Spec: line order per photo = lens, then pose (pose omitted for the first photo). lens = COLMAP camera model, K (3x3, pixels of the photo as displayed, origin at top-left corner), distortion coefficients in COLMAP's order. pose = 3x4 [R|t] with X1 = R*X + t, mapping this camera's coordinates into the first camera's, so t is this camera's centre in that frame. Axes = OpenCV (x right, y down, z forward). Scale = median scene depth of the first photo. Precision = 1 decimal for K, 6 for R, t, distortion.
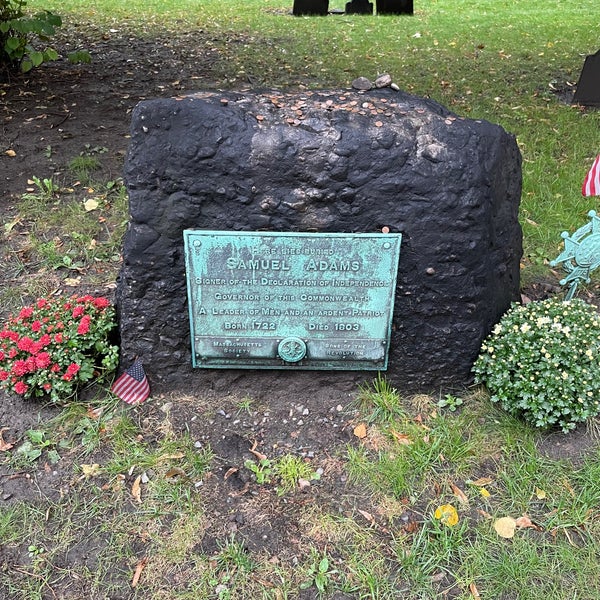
lens RADIAL K [[611.0, 0, 297.2], [0, 611.0, 302.2], [0, 0, 1]] dist [0.028453, 0.000000]
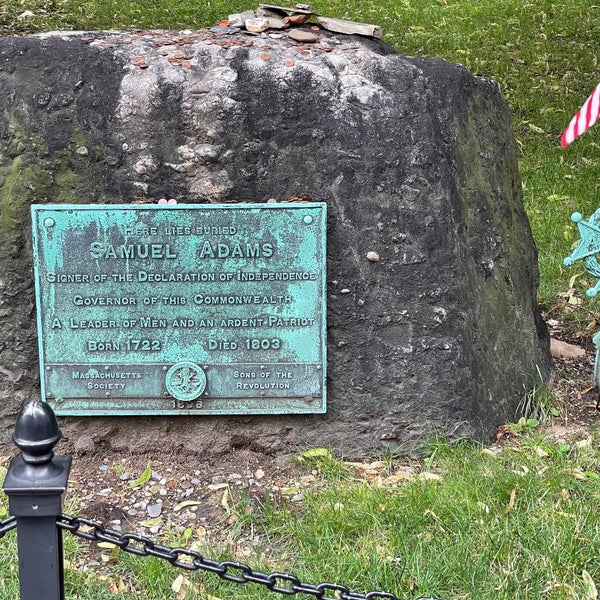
lens RADIAL K [[1389.2, 0, 296.7], [0, 1389.2, 304.7], [0, 0, 1]] dist [-0.003004, 0.000000]
pose [[0.999522, -0.028334, 0.012350, 0.107381], [0.030297, 0.977207, -0.210117, 0.350122], [-0.006115, 0.210391, 0.977598, -0.596956]]
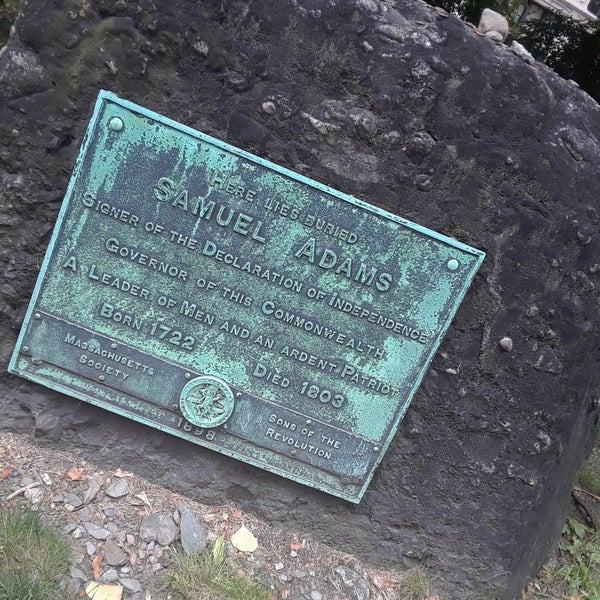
lens RADIAL K [[651.8, 0, 277.8], [0, 651.8, 284.3], [0, 0, 1]] dist [0.018509, 0.000000]
pose [[0.931308, 0.357004, 0.072201, -0.029602], [-0.329601, 0.910398, -0.250076, 0.112326], [-0.155010, 0.209100, 0.965530, 0.469913]]
